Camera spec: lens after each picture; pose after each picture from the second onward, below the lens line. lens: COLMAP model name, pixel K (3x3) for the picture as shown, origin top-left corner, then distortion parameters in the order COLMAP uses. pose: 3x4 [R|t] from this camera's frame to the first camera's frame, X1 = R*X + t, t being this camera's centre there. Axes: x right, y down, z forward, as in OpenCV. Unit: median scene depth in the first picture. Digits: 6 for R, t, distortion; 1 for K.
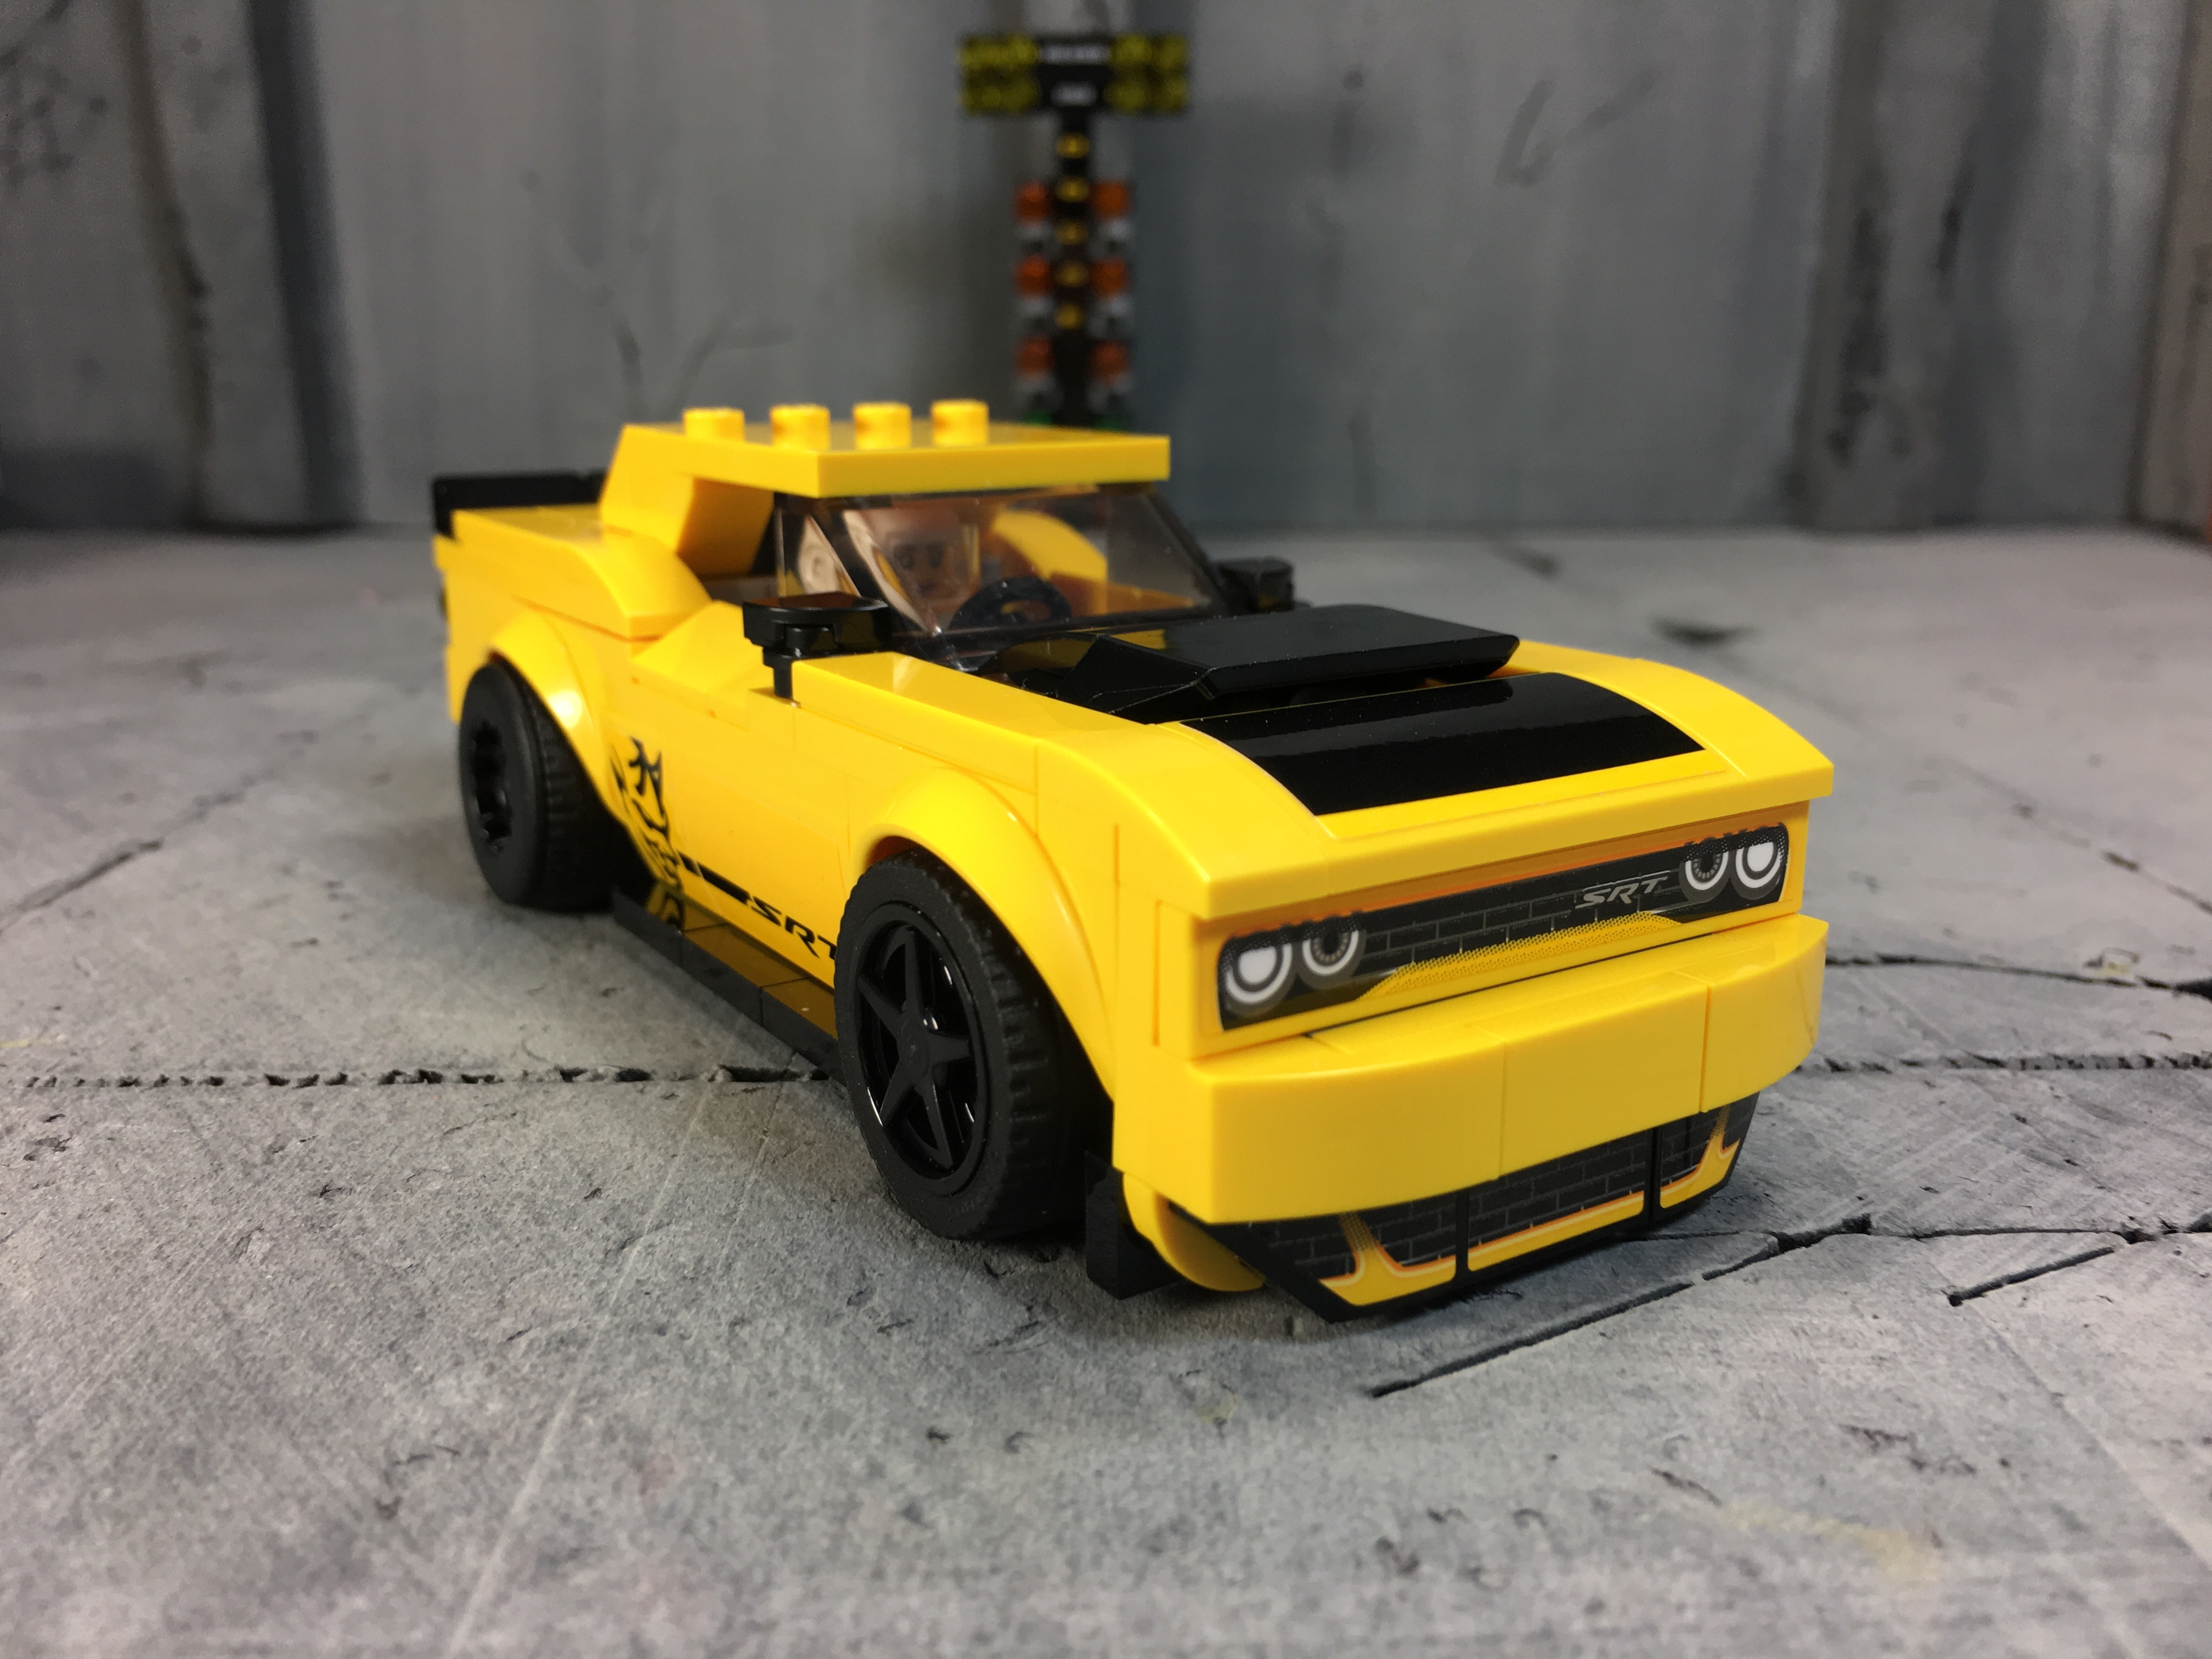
lens RADIAL K [[1887.8, 0, 1106.0], [0, 1887.8, 829.5], [0, 0, 1]] dist [0.076413, -0.144222]
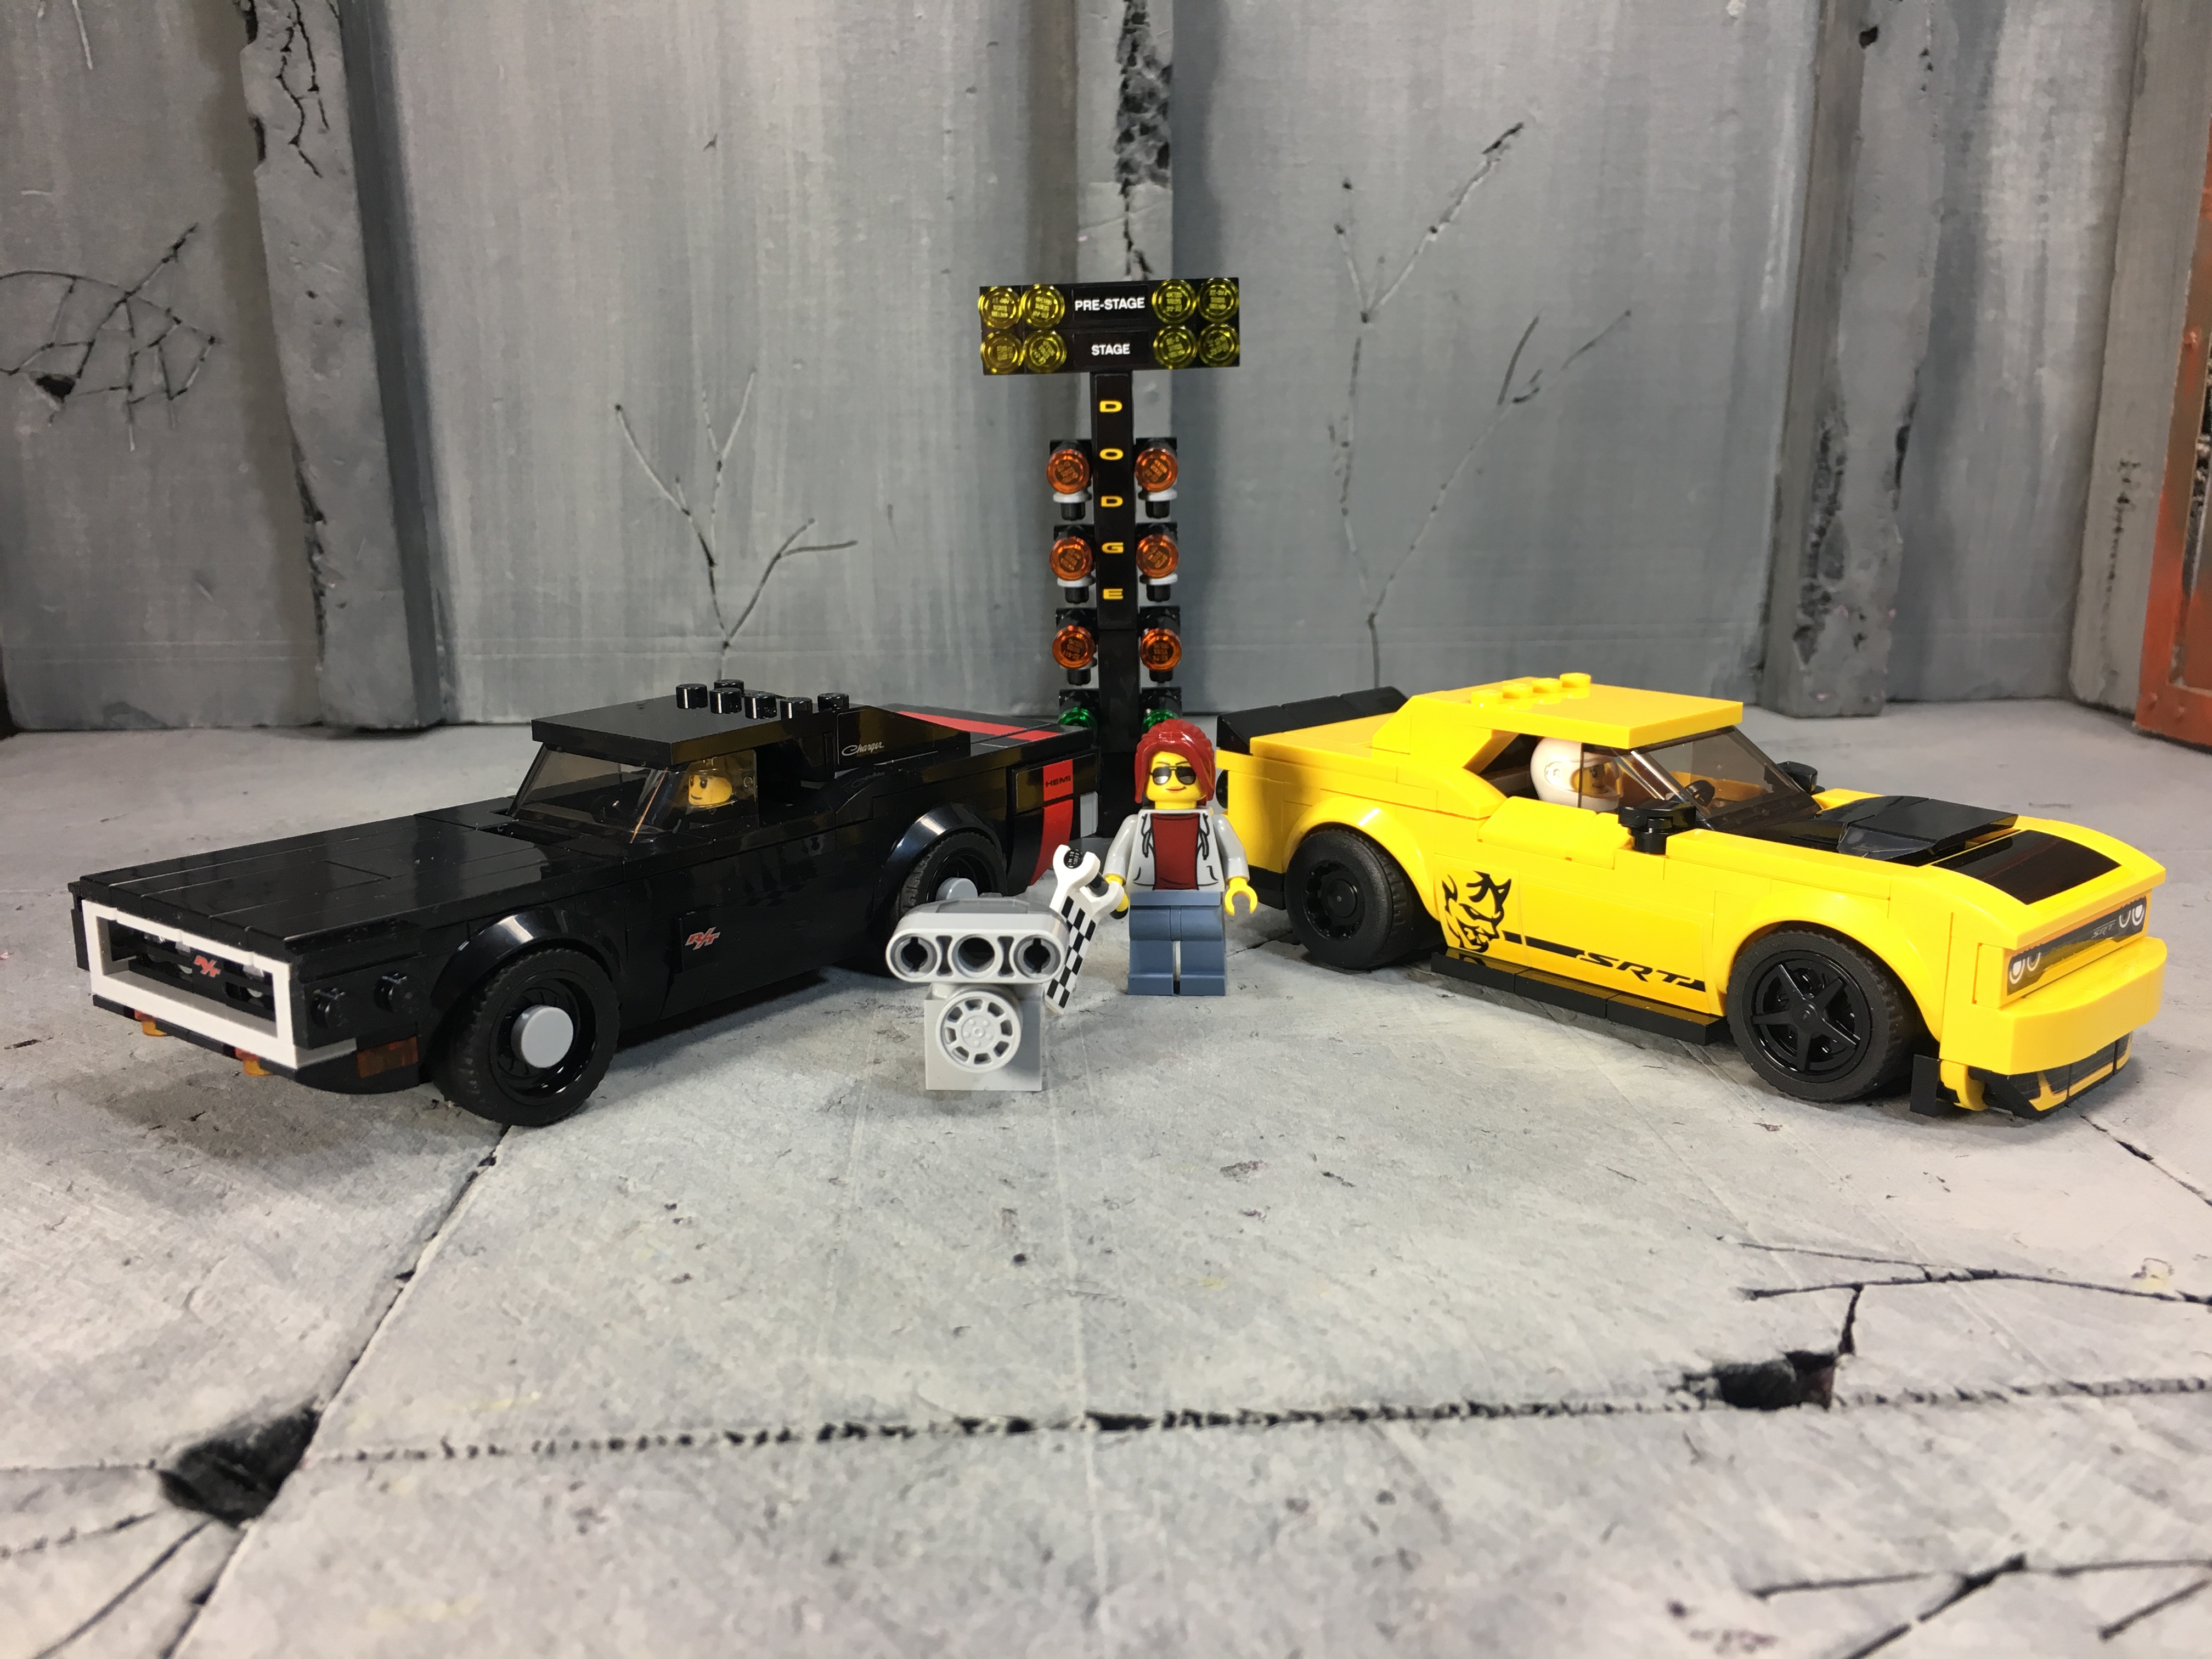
lens RADIAL K [[1844.0, 0, 1103.0], [0, 1844.0, 833.7], [0, 0, 1]] dist [0.080422, -0.122710]
pose [[0.999157, -0.012960, 0.038950, -0.307509], [0.013932, 0.999595, -0.024808, -0.297426], [-0.038613, 0.025330, 0.998933, -0.303957]]
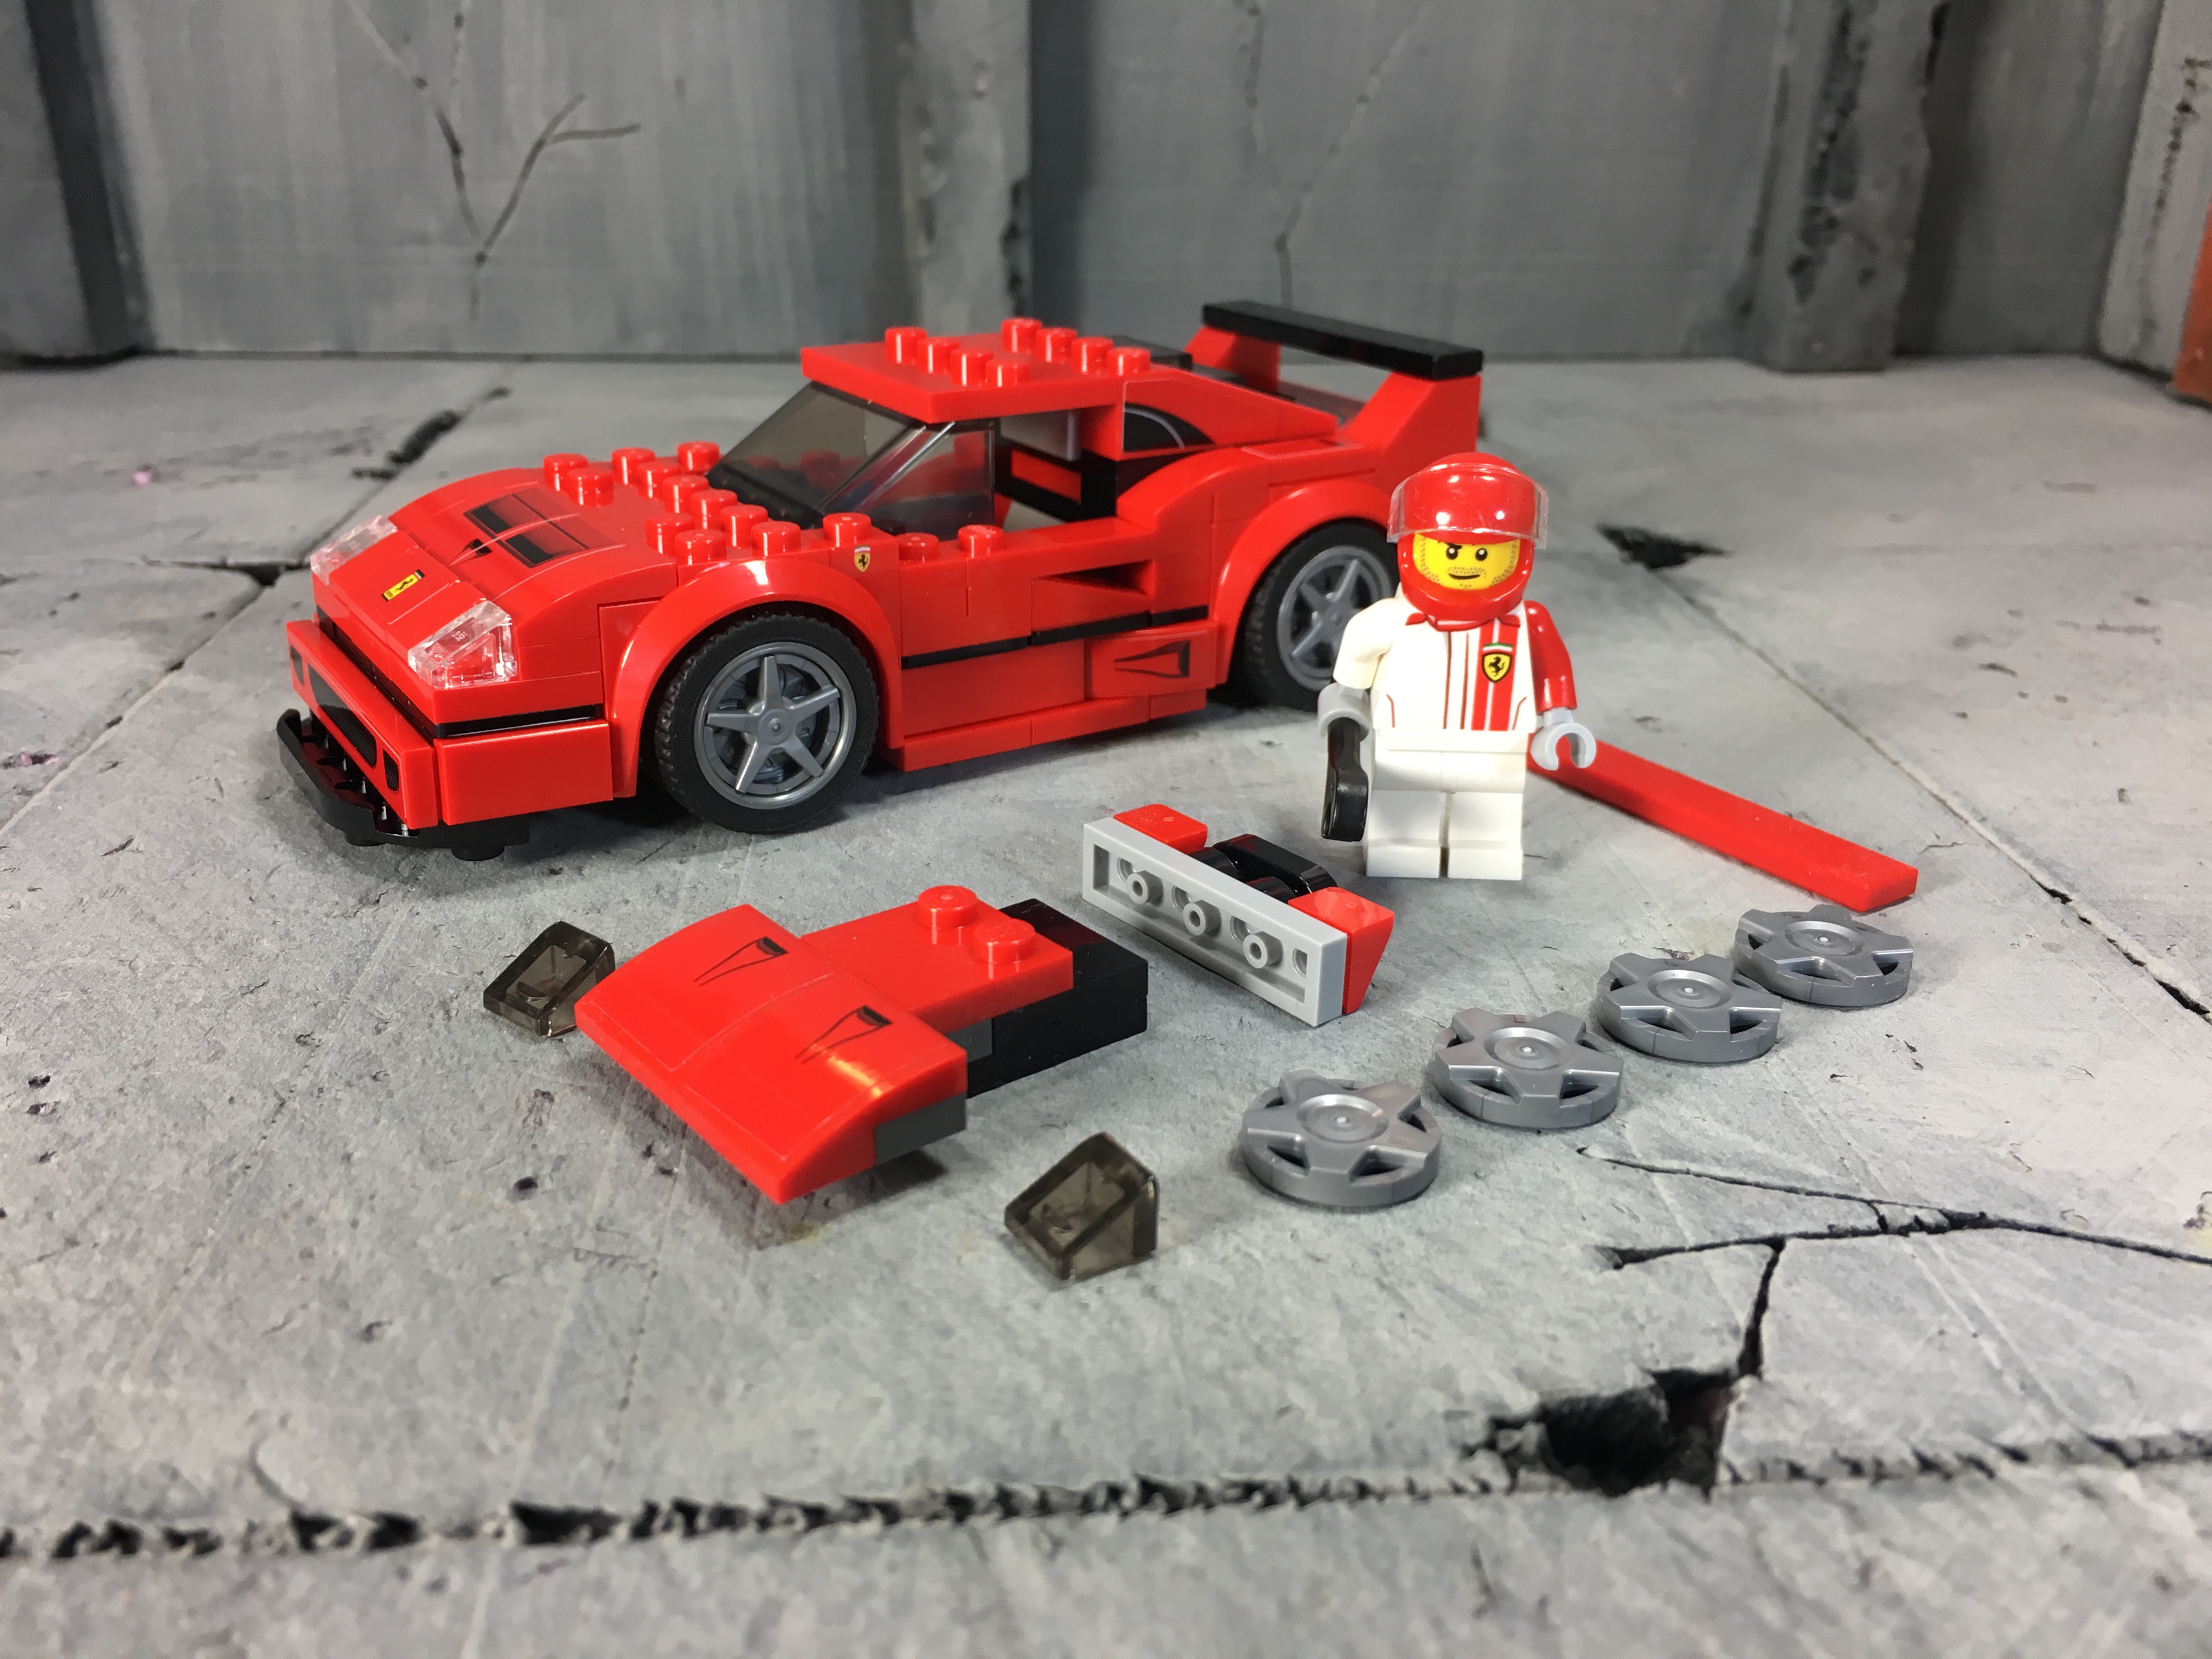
lens RADIAL K [[1877.3, 0, 1119.3], [0, 1877.3, 825.3], [0, 0, 1]] dist [0.073732, -0.134703]
pose [[0.998181, -0.008651, 0.059661, -0.001721], [-0.000359, 0.988778, 0.149389, -0.340184], [-0.060283, -0.149139, 0.986977, 0.357948]]
